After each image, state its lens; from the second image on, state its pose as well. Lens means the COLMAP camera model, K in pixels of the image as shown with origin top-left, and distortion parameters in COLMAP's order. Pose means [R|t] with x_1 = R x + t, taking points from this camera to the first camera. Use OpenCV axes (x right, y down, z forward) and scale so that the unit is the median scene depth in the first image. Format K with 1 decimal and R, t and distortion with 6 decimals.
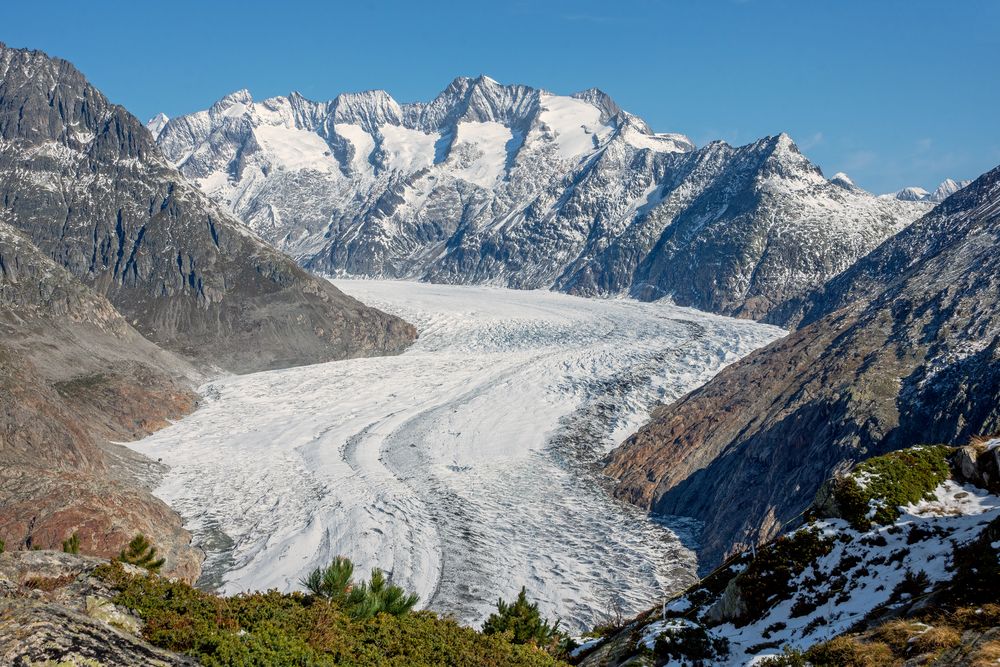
lens RADIAL K [[1577.8, 0, 502.1], [0, 1577.8, 335.2], [0, 0, 1]] dist [0.157152, 0.000000]
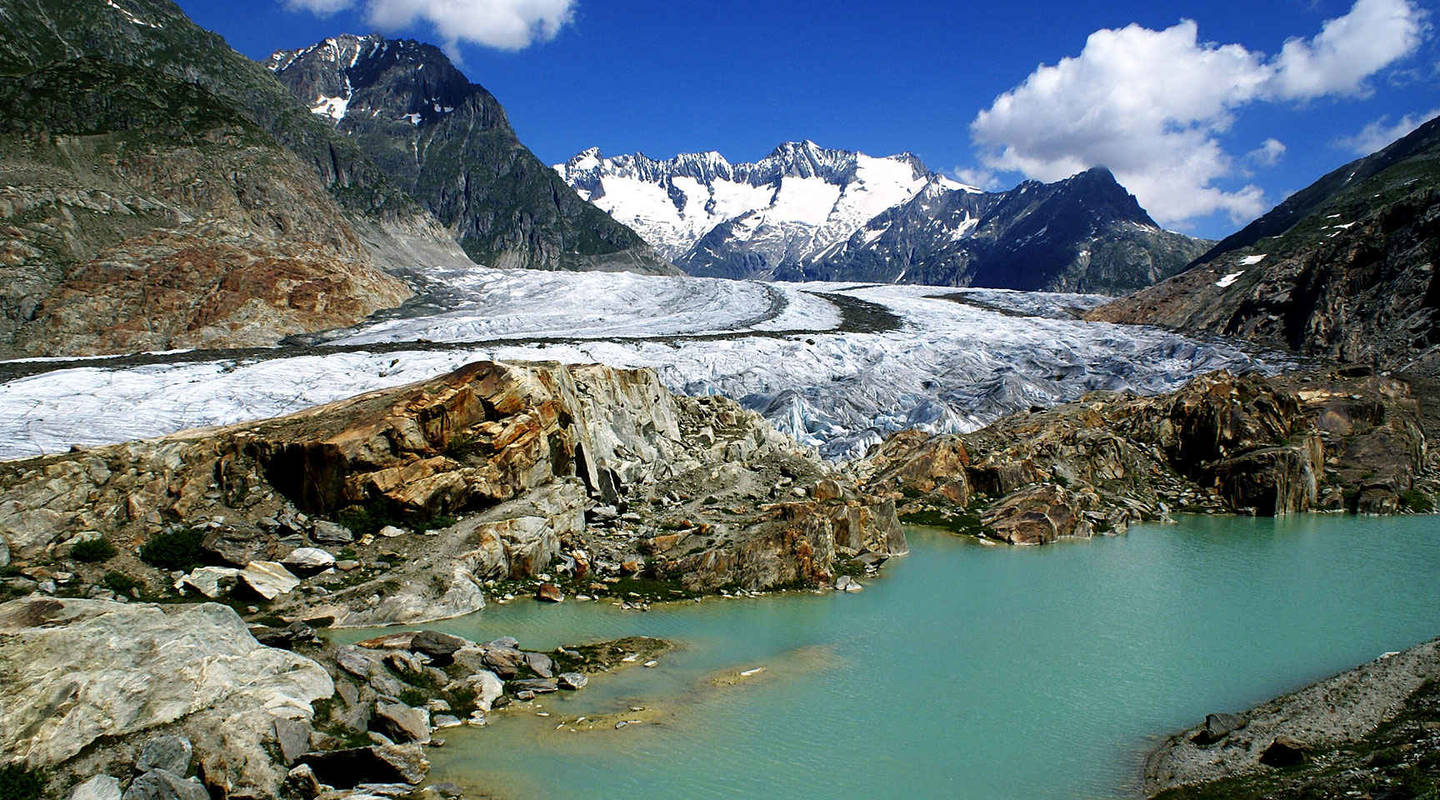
lens RADIAL K [[1281.4, 0, 711.1], [0, 1281.4, 394.4], [0, 0, 1]] dist [-0.135964, 0.030570]
pose [[0.996458, 0.054766, -0.063811, -0.015733], [-0.055729, 0.998356, -0.013407, 0.042451], [0.062972, 0.016915, 0.997872, 0.126785]]
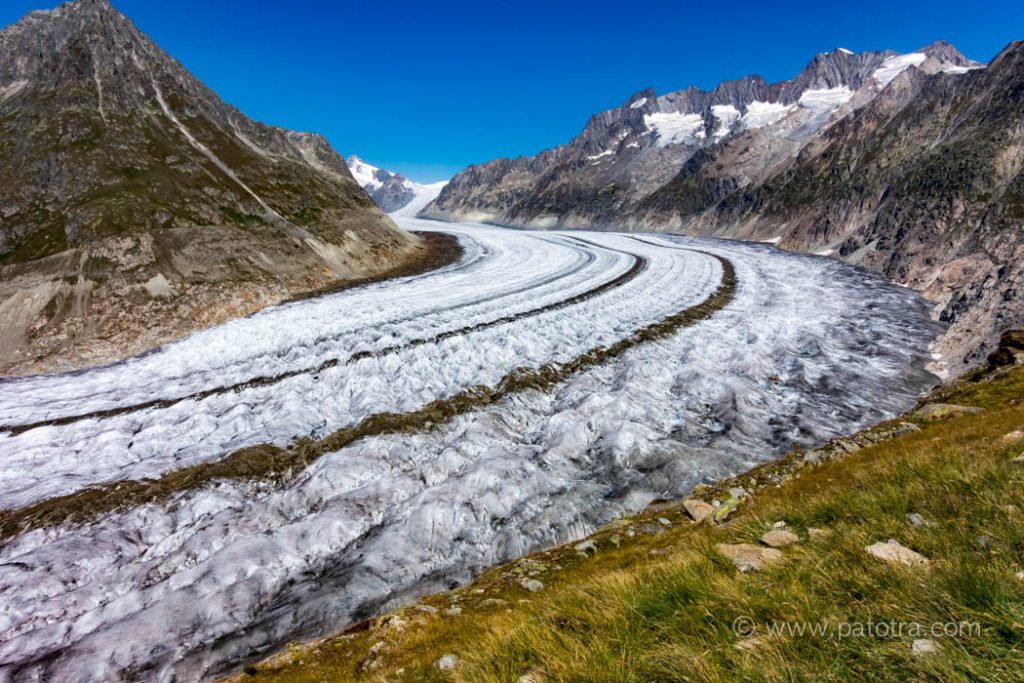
lens RADIAL K [[809.6, 0, 516.9], [0, 809.6, 341.1], [0, 0, 1]] dist [-0.004293, -0.004228]
pose [[0.859780, 0.050878, -0.508125, 0.121951], [-0.002991, 0.995509, 0.094617, -0.015307], [0.510657, -0.079830, 0.856071, 0.500930]]
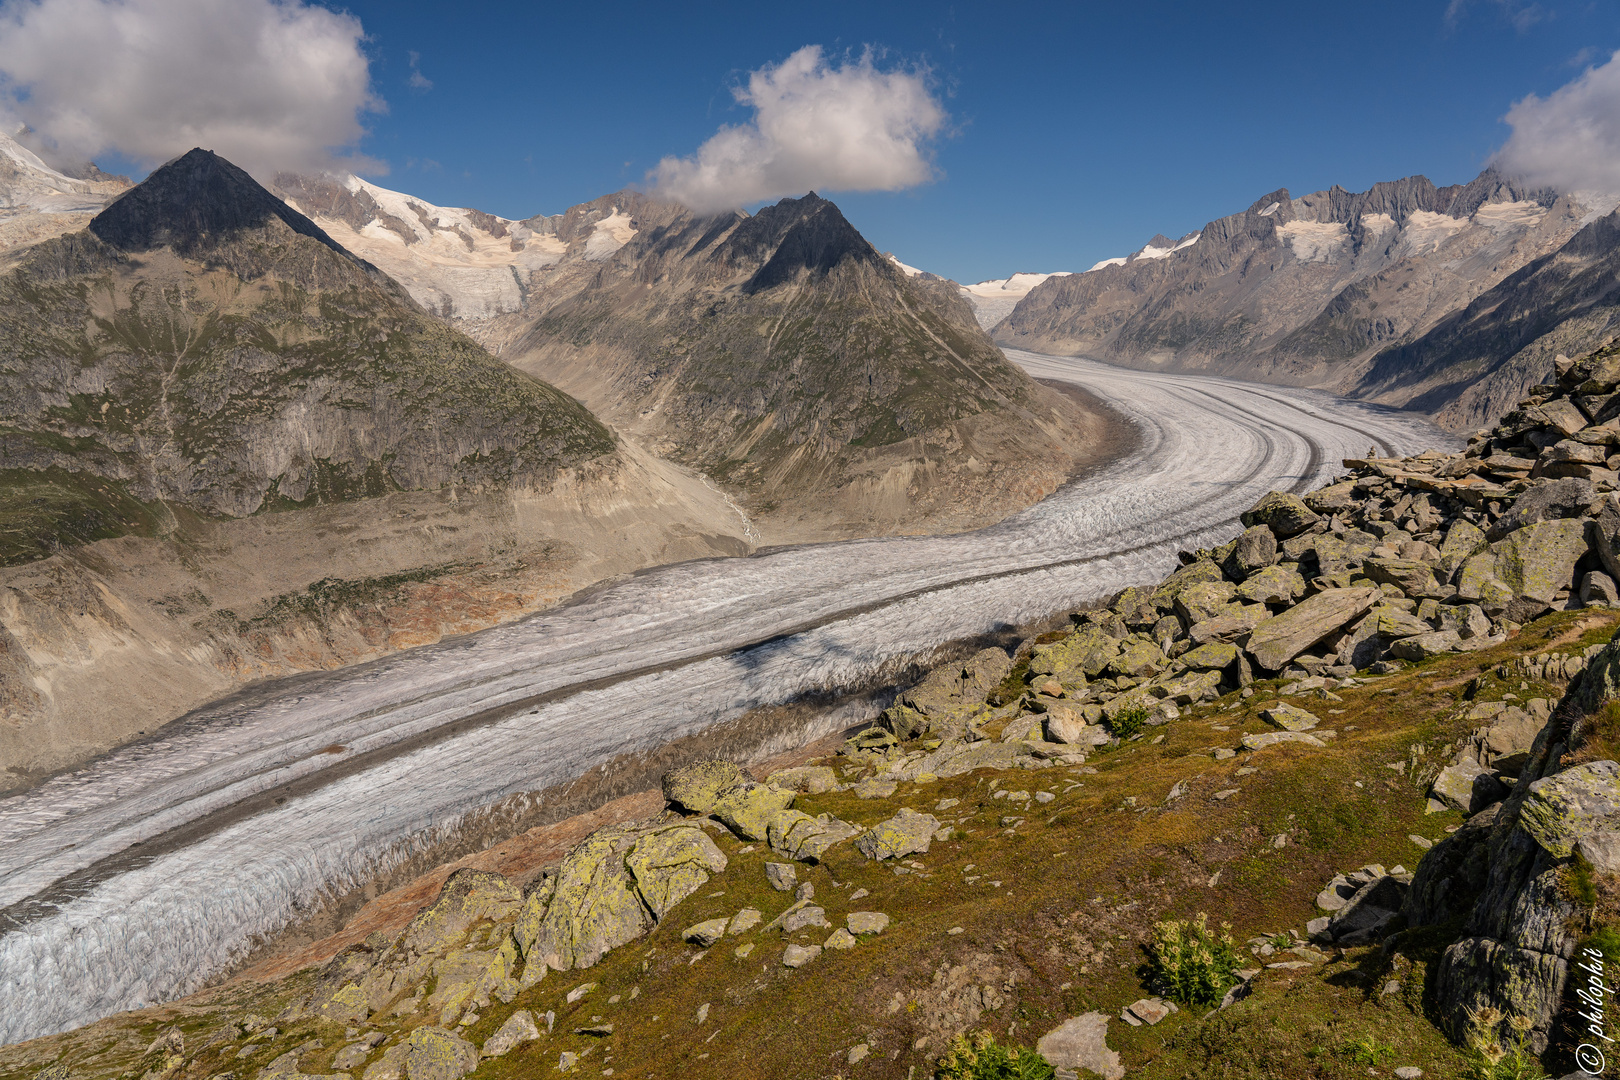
lens RADIAL K [[1130.2, 0, 821.8], [0, 1130.2, 506.8], [0, 0, 1]] dist [-0.008902, 0.009703]
pose [[0.748307, 0.090870, -0.657099, 0.172344], [-0.009620, 0.991955, 0.126222, -0.046292], [0.663283, -0.088131, 0.743161, 0.282289]]
